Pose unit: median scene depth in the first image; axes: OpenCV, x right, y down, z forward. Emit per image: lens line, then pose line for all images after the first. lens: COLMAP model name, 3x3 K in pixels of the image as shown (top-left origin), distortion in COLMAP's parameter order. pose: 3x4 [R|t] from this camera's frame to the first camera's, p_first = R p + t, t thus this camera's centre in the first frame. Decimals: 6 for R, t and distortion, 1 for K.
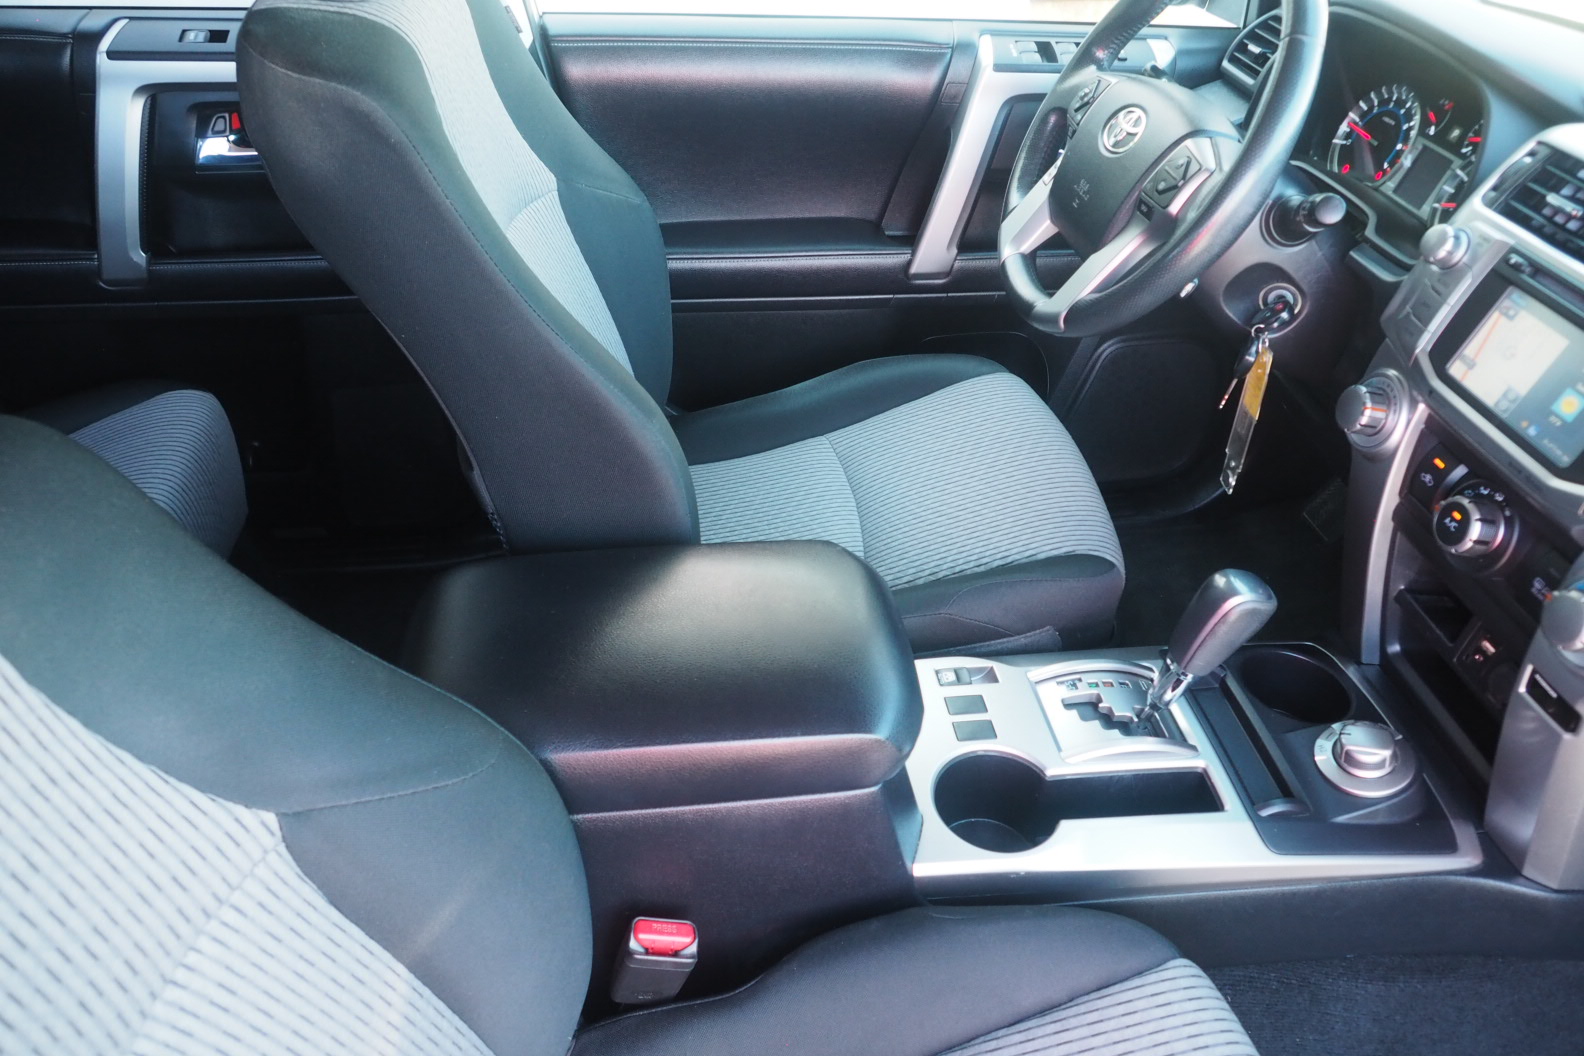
lens RADIAL K [[1115.8, 0, 793.6], [0, 1115.8, 531.5], [0, 0, 1]] dist [-0.034394, 0.006384]
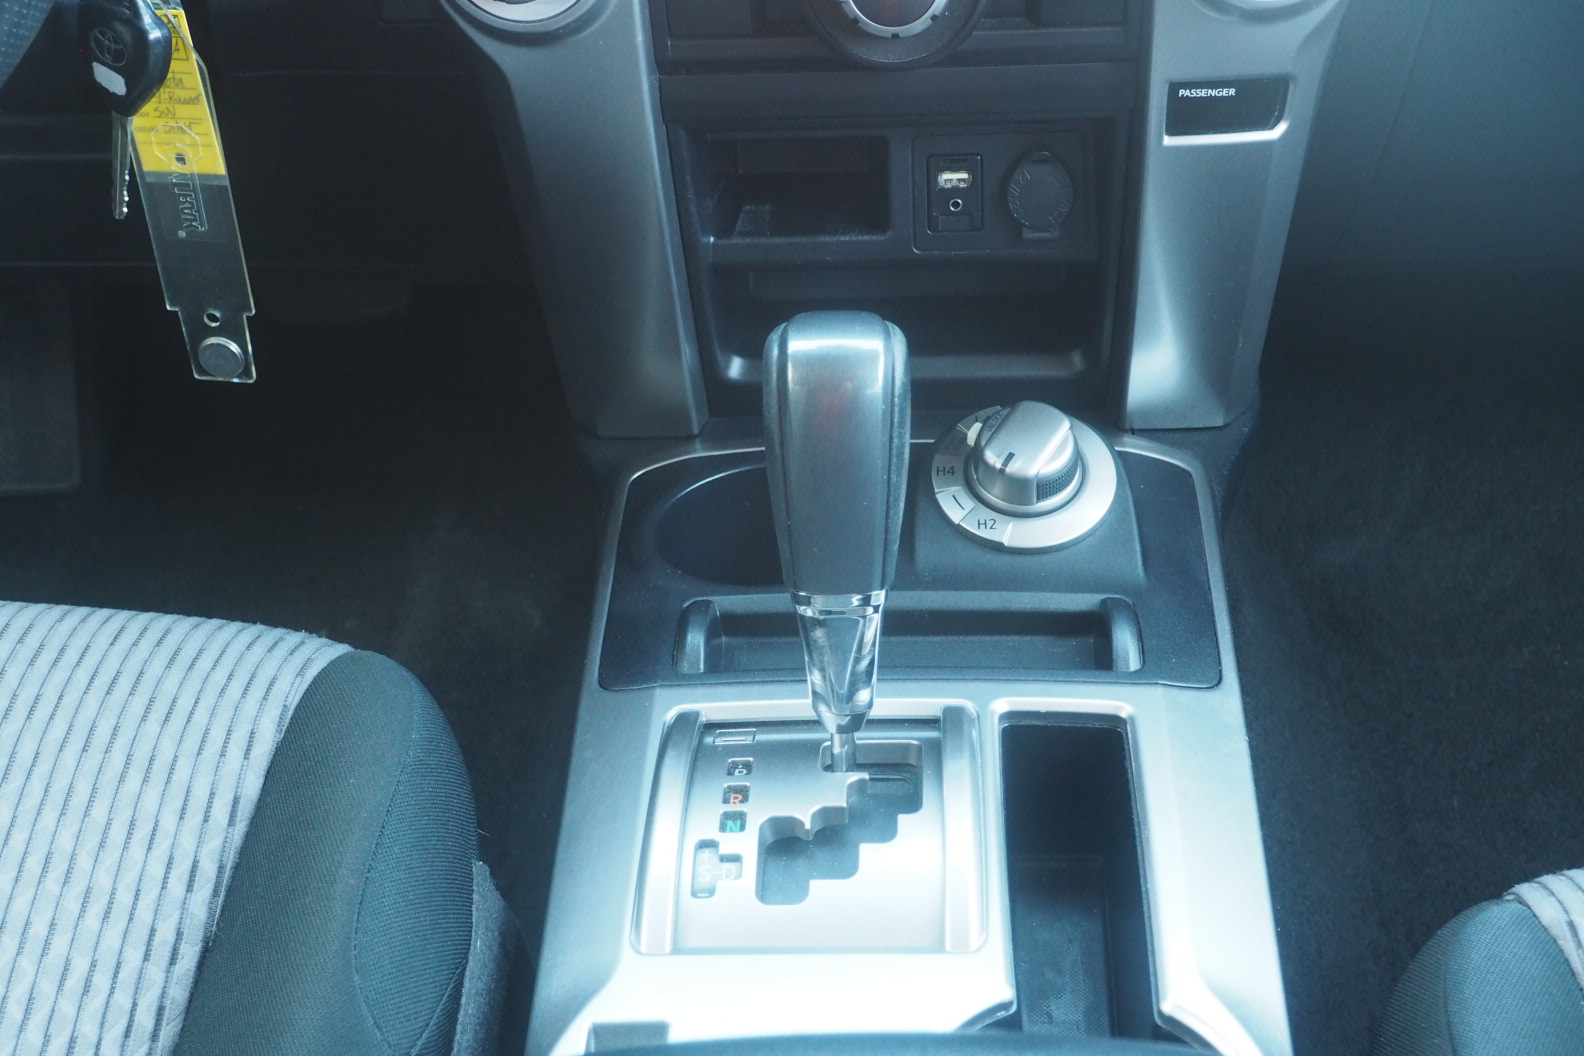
lens RADIAL K [[1916.7, 0, 815.3], [0, 1916.7, 549.1], [0, 0, 1]] dist [-0.011550, 0.000000]
pose [[0.159005, -0.619233, 0.768940, -0.168802], [0.629967, 0.663323, 0.403911, -0.168274], [-0.760170, 0.420183, 0.495568, 0.605442]]
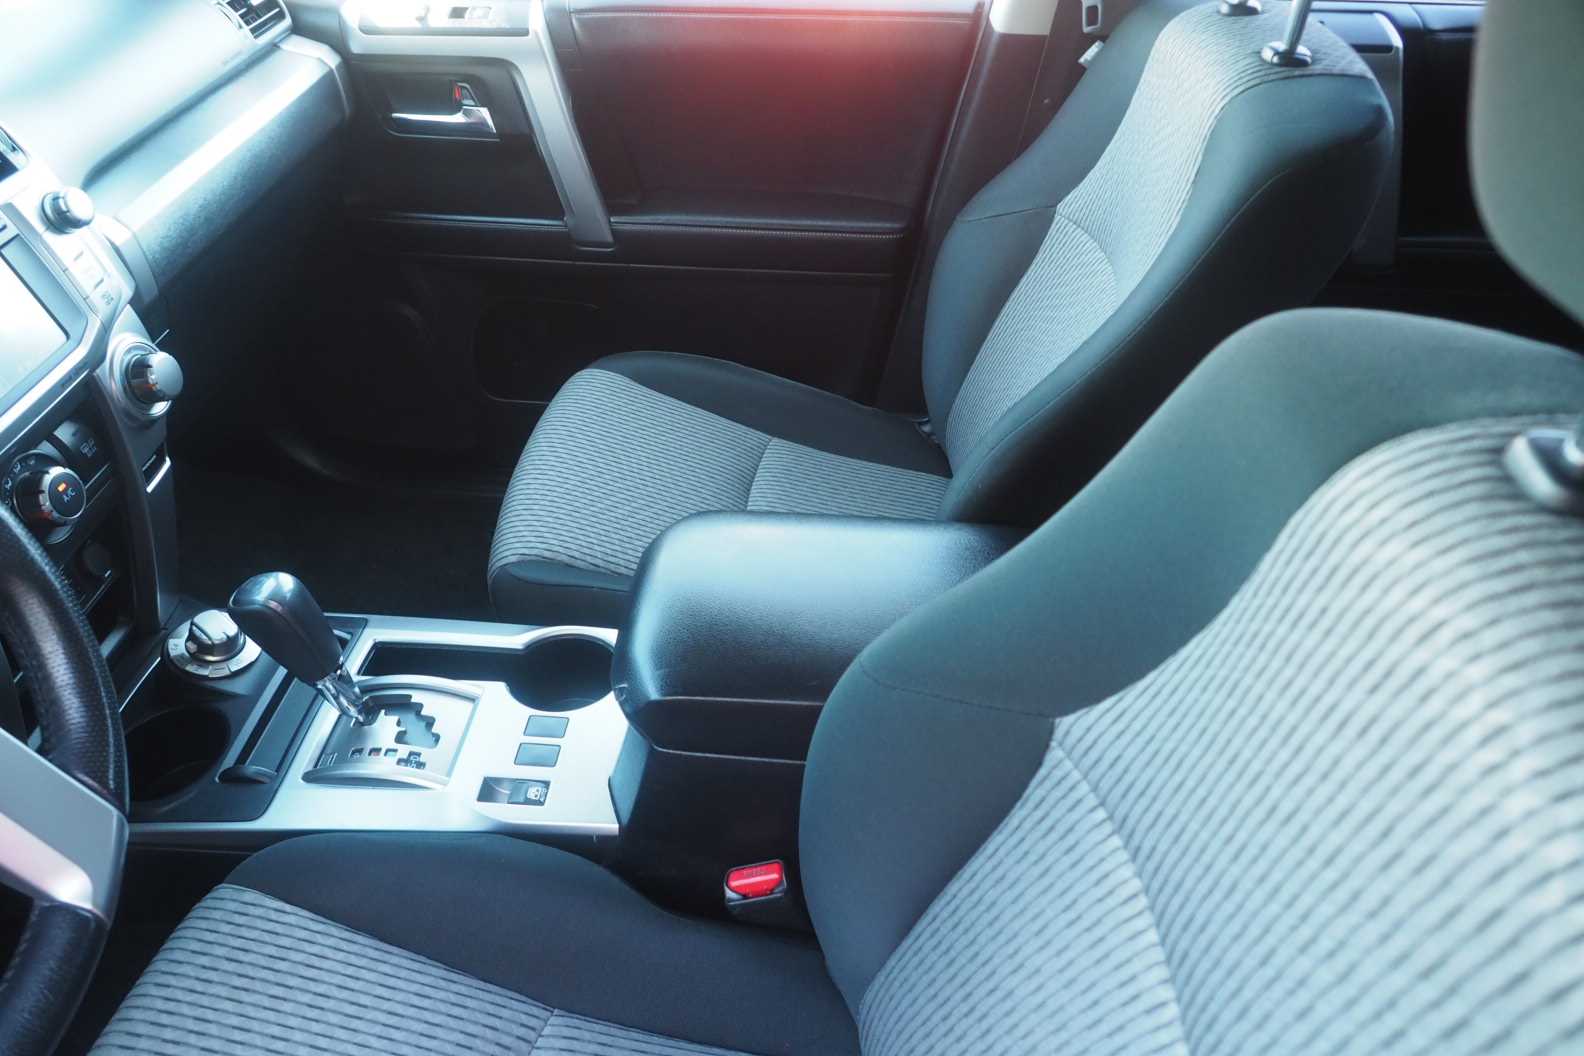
lens RADIAL K [[1115.8, 0, 795.1], [0, 1115.8, 533.3], [0, 0, 1]] dist [-0.034394, 0.006384]
pose [[-0.981005, -0.152336, 0.120094, -0.138296], [0.078299, 0.255462, 0.963643, -0.753811], [-0.177477, 0.954742, -0.238682, 0.971155]]
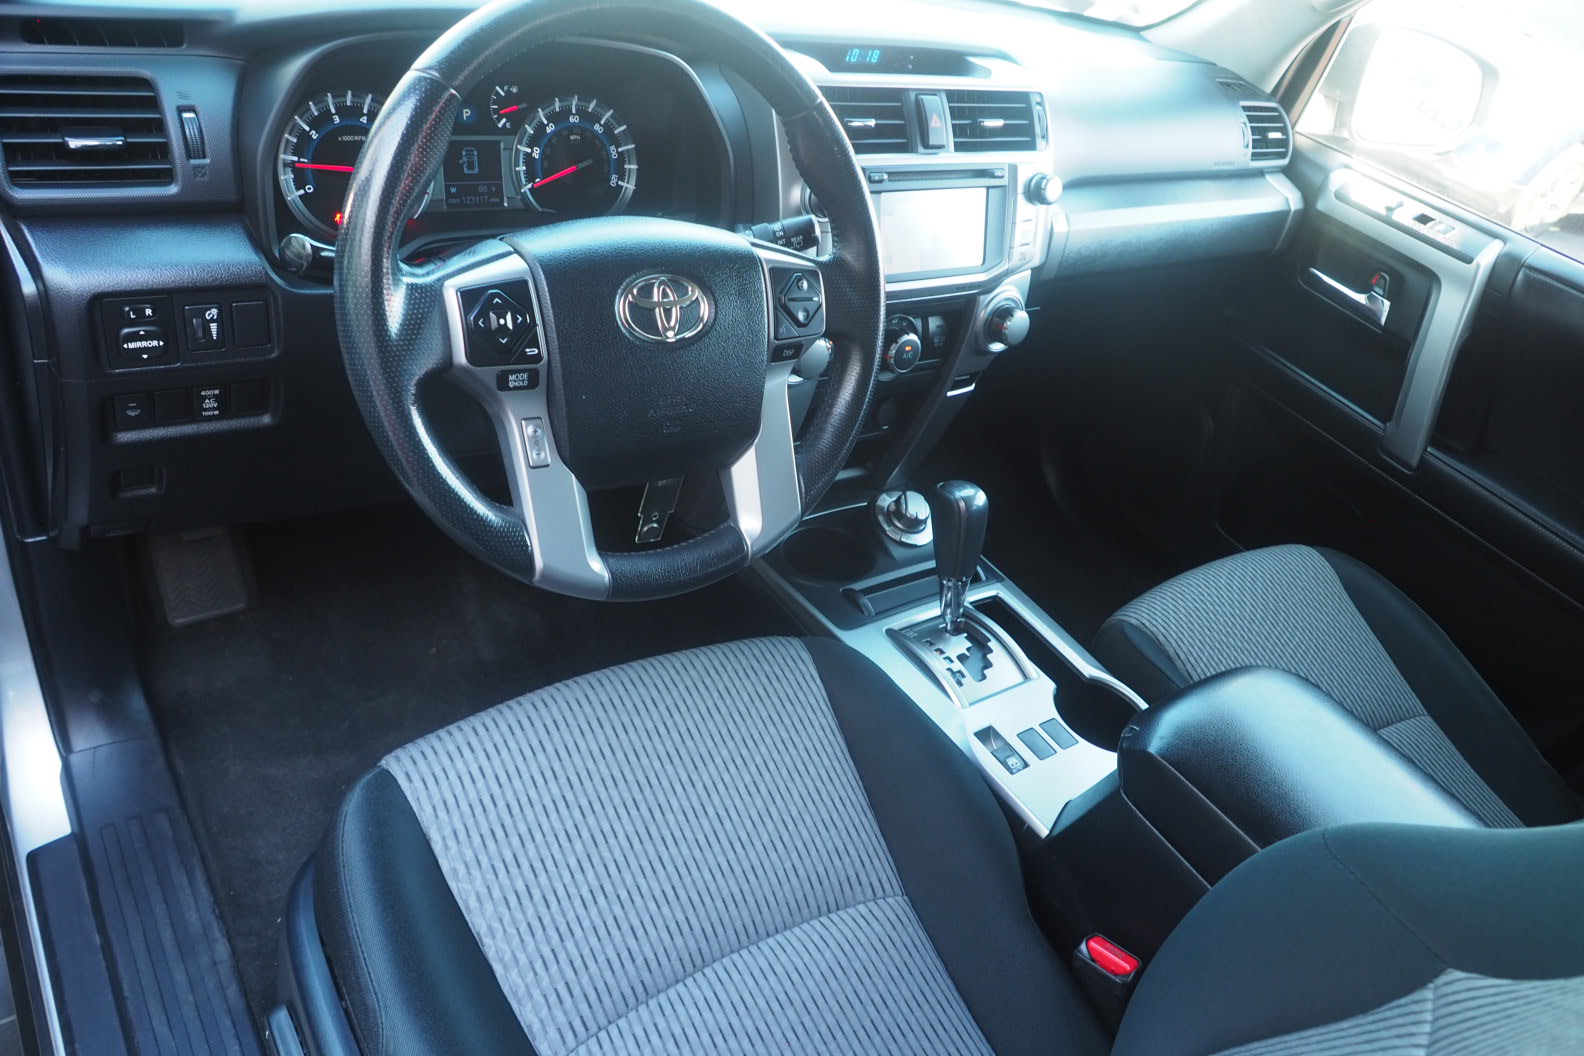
lens RADIAL K [[1115.8, 0, 803.9], [0, 1115.8, 534.3], [0, 0, 1]] dist [-0.034394, 0.006384]
pose [[-0.452725, -0.638029, 0.622864, -0.271236], [0.328289, 0.530208, 0.781732, -0.829527], [-0.829015, 0.558389, -0.030581, 1.066467]]
